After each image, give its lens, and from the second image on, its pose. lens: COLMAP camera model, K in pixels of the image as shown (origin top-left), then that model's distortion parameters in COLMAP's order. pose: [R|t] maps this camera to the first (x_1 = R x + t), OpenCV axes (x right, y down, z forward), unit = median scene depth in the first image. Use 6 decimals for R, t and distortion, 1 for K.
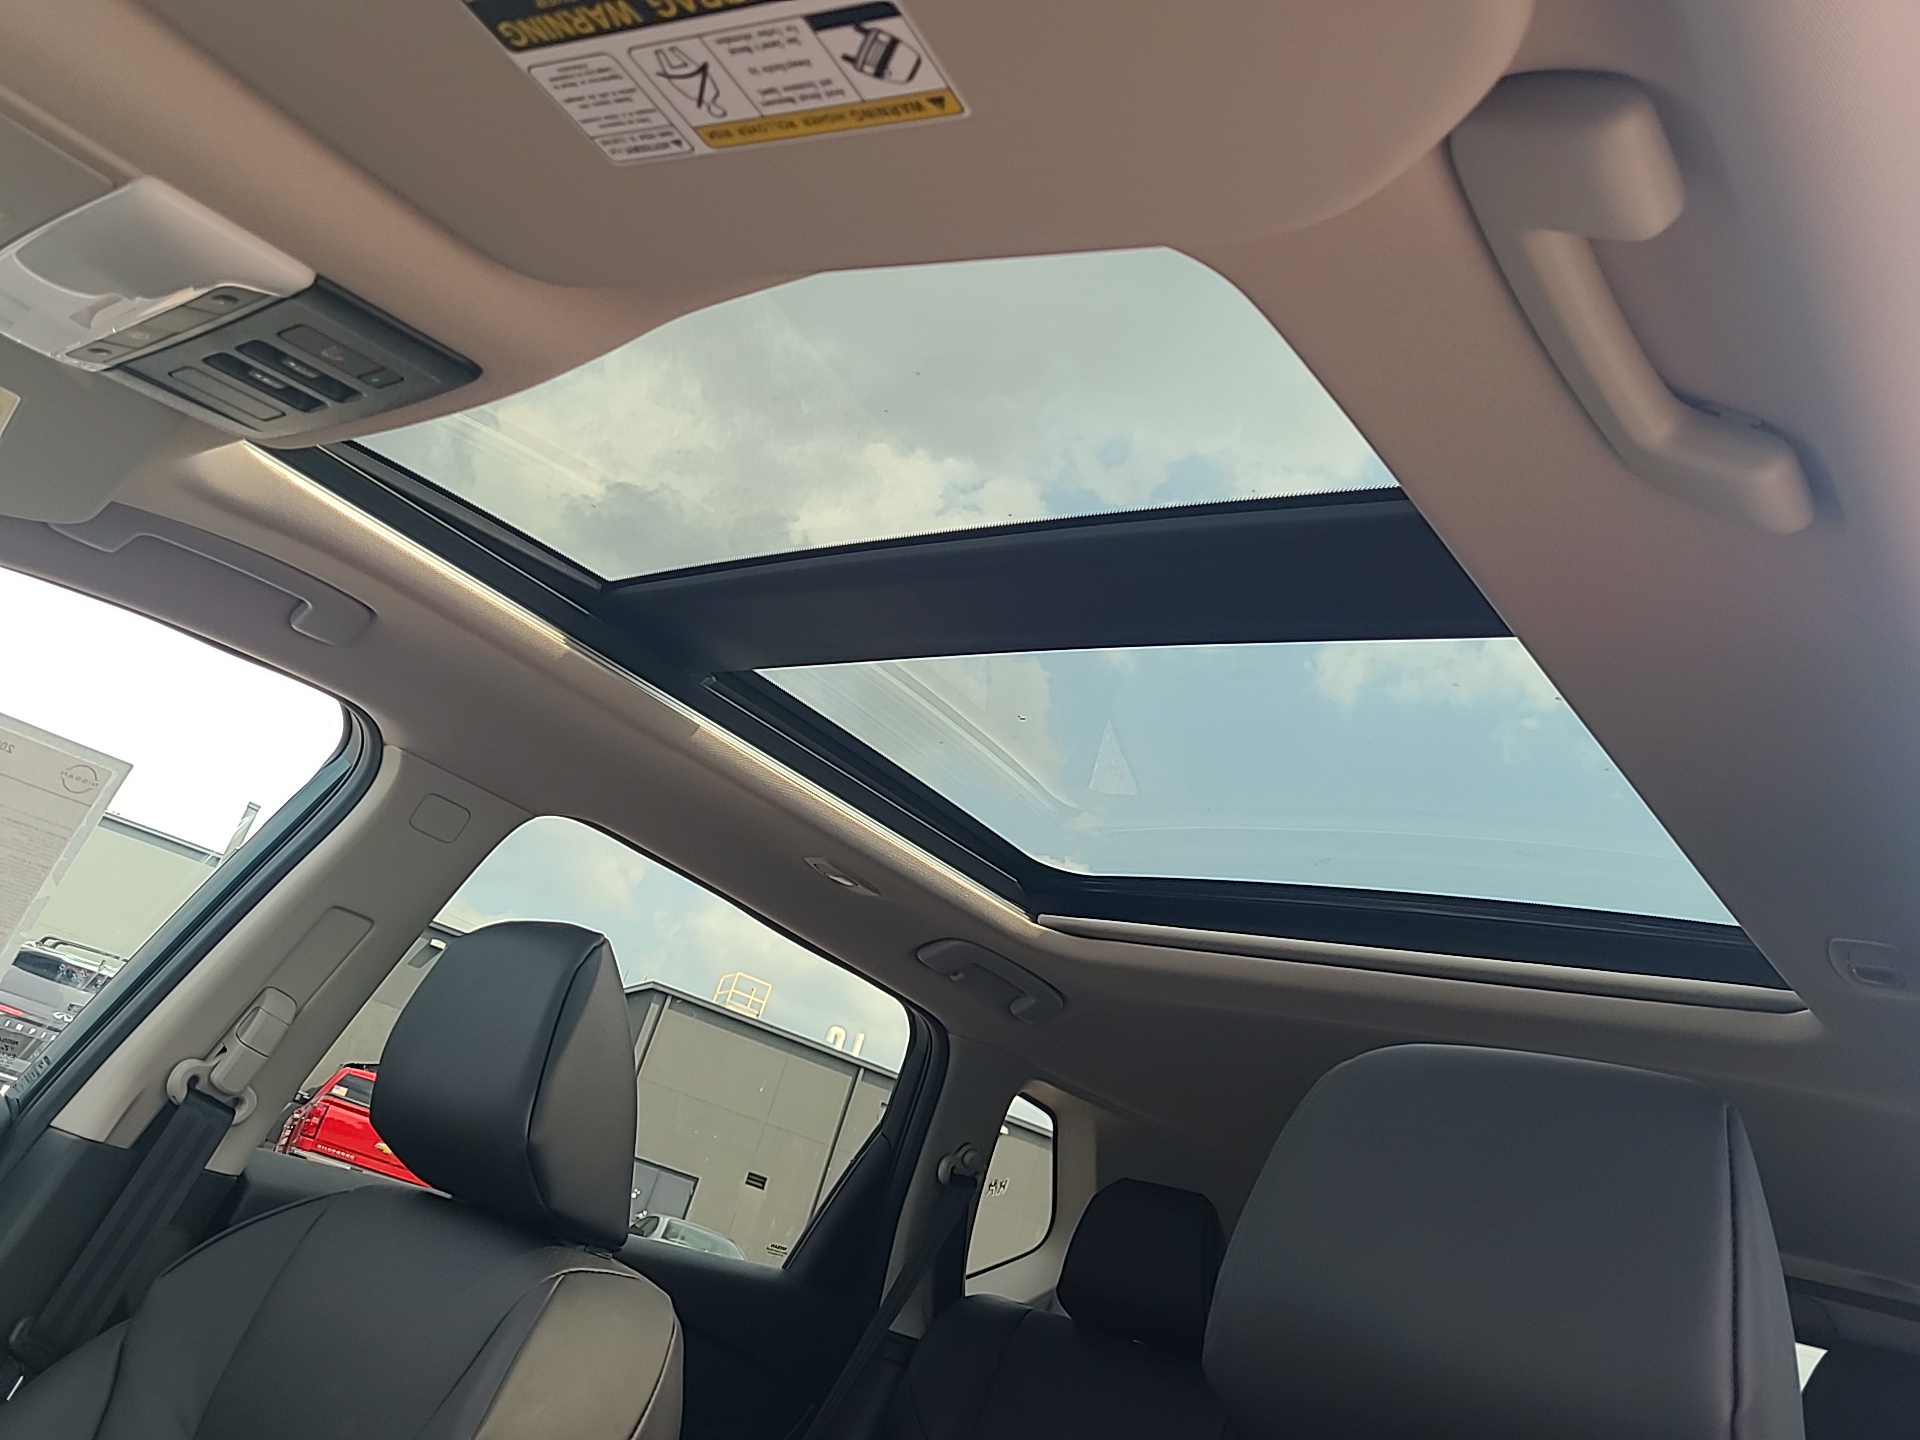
lens RADIAL K [[1445.1, 0, 960.0], [0, 1445.1, 720.0], [0, 0, 1]] dist [0.036116, -0.048495]
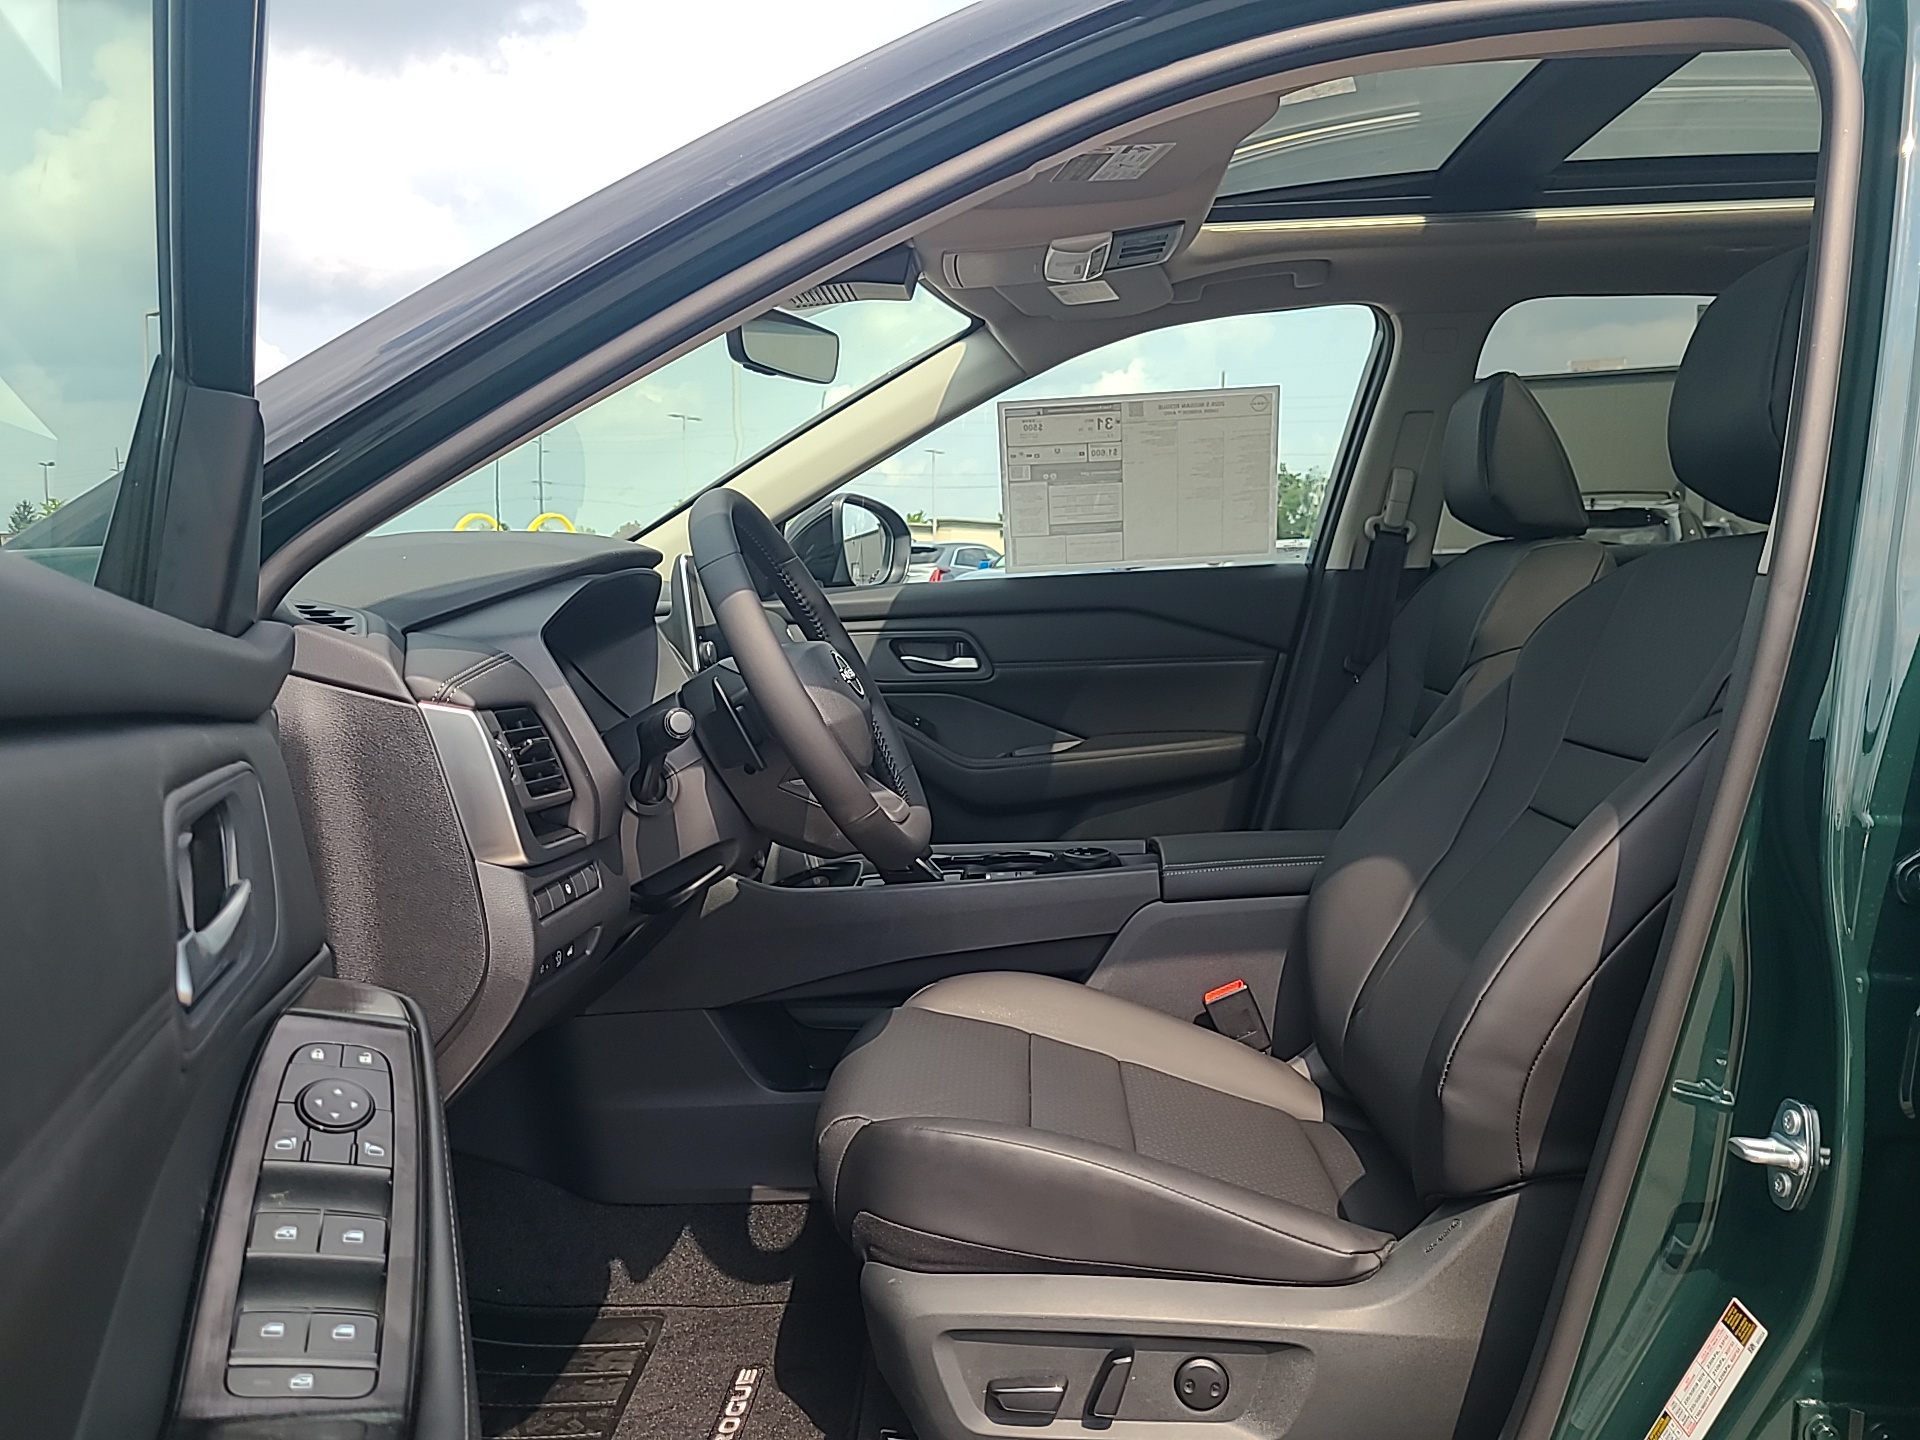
lens RADIAL K [[1445.1, 0, 960.0], [0, 1445.1, 720.0], [0, 0, 1]] dist [0.036116, -0.048495]
pose [[0.526746, -0.201679, -0.825751, 0.670713], [0.451868, 0.889250, 0.071058, 0.094000], [0.719968, -0.410560, 0.559541, -0.522161]]
